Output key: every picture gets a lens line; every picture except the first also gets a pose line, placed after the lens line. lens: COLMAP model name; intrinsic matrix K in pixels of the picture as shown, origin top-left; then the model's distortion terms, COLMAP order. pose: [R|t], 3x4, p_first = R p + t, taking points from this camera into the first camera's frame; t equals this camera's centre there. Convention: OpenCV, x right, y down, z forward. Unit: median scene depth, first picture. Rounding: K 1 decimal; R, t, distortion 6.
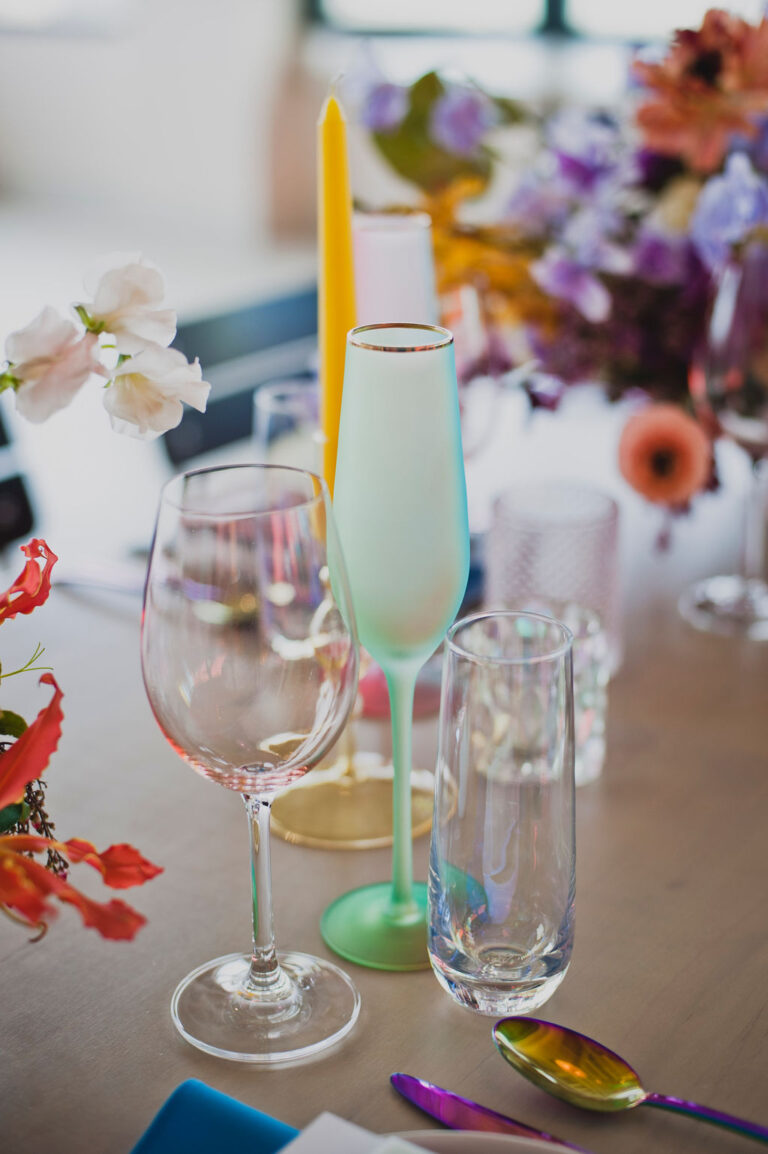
lens RADIAL K [[1666.6, 0, 376.6], [0, 1666.6, 577.3], [0, 0, 1]] dist [-0.146691, 0.000000]
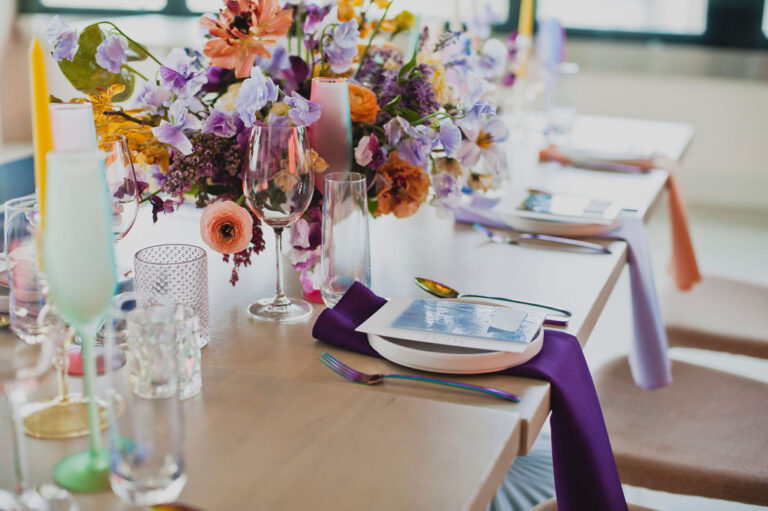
lens RADIAL K [[1109.1, 0, 388.4], [0, 1109.1, 254.0], [0, 0, 1]] dist [-0.146691, 0.000000]
pose [[0.960899, -0.052971, 0.271784, 0.007103], [0.077914, 0.993597, -0.081814, 0.068555], [-0.265710, 0.099791, 0.958874, -0.226798]]
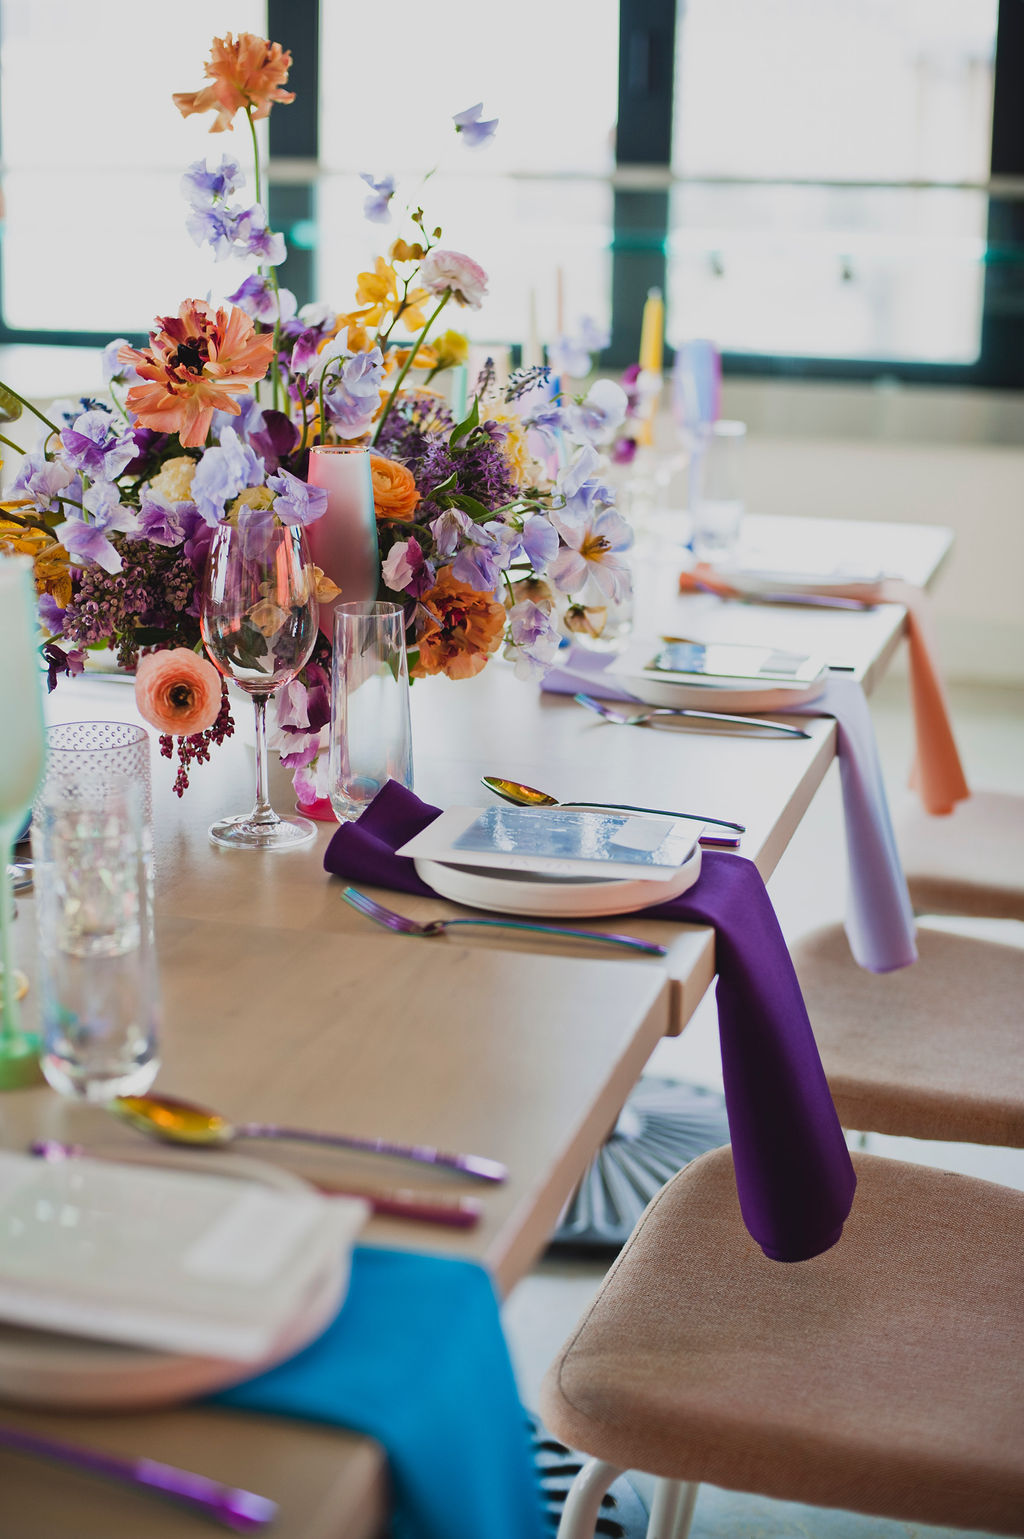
lens RADIAL K [[2222.6, 0, 503.4], [0, 2222.6, 773.1], [0, 0, 1]] dist [-0.146691, 0.000000]
pose [[0.941980, -0.066417, 0.329032, -0.117205], [0.102090, 0.990481, -0.092335, 0.137883], [-0.319767, 0.120569, 0.939794, -0.469095]]
